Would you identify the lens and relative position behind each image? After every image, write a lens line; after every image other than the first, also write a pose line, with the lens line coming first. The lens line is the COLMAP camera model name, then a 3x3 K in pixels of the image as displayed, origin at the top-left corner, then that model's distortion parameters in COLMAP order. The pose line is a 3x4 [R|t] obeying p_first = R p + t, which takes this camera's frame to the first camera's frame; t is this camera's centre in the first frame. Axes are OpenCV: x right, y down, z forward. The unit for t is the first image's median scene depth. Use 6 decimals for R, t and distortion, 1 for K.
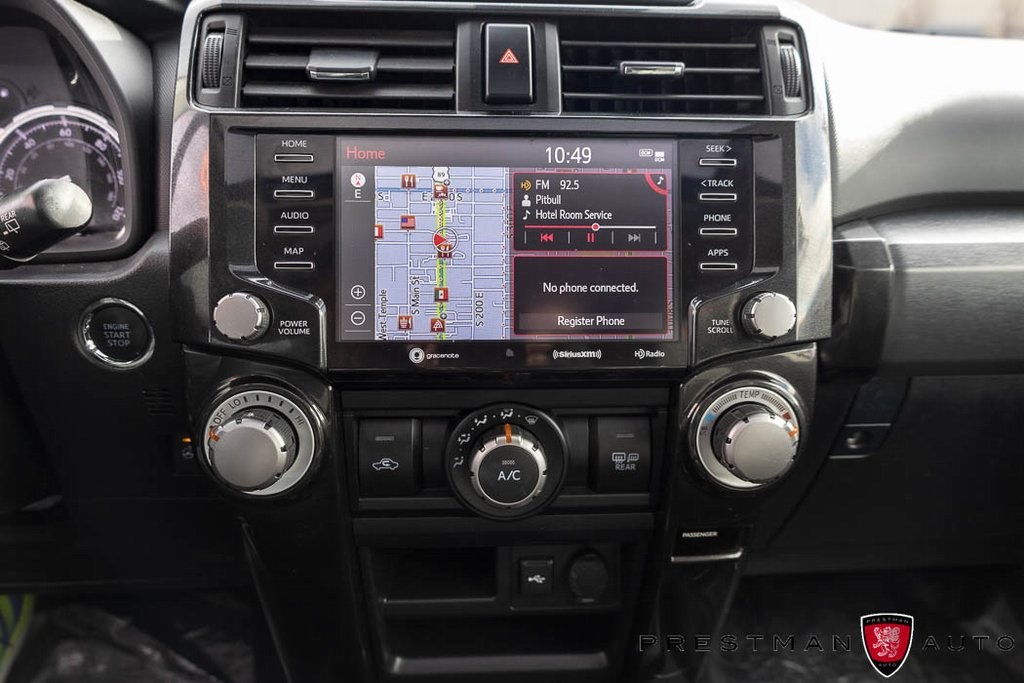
lens RADIAL K [[728.8, 0, 521.0], [0, 728.8, 327.7], [0, 0, 1]] dist [0.023949, 0.001257]
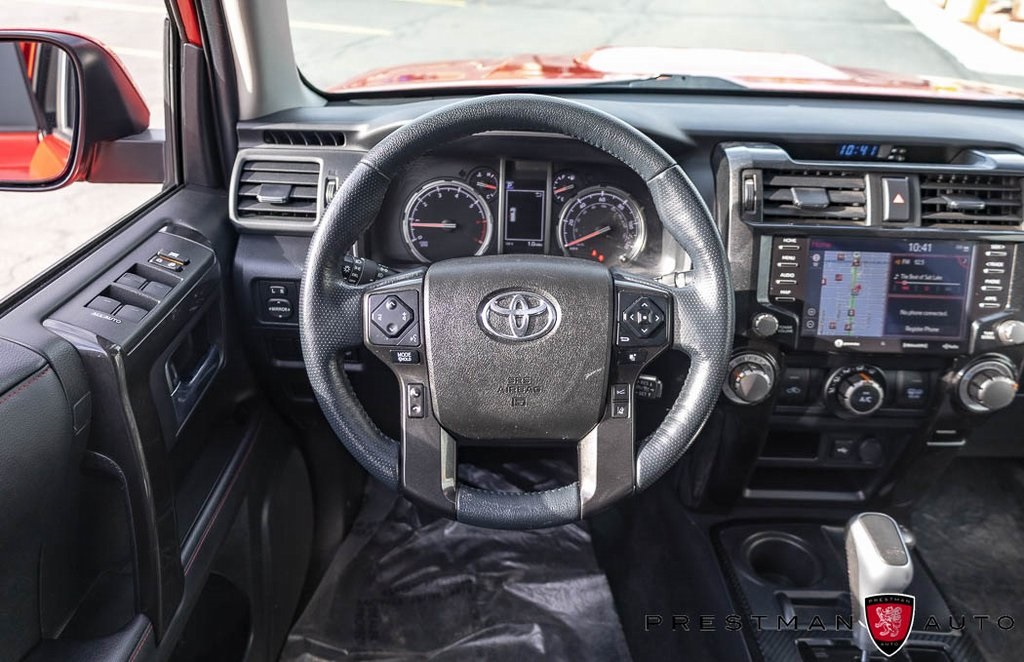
lens RADIAL K [[734.0, 0, 536.8], [0, 734.0, 335.5], [0, 0, 1]] dist [0.006268, 0.005204]
pose [[0.998187, 0.042348, -0.042782, -0.884603], [-0.034995, 0.986500, 0.159981, -0.280445], [0.048979, -0.158194, 0.986193, -1.082114]]
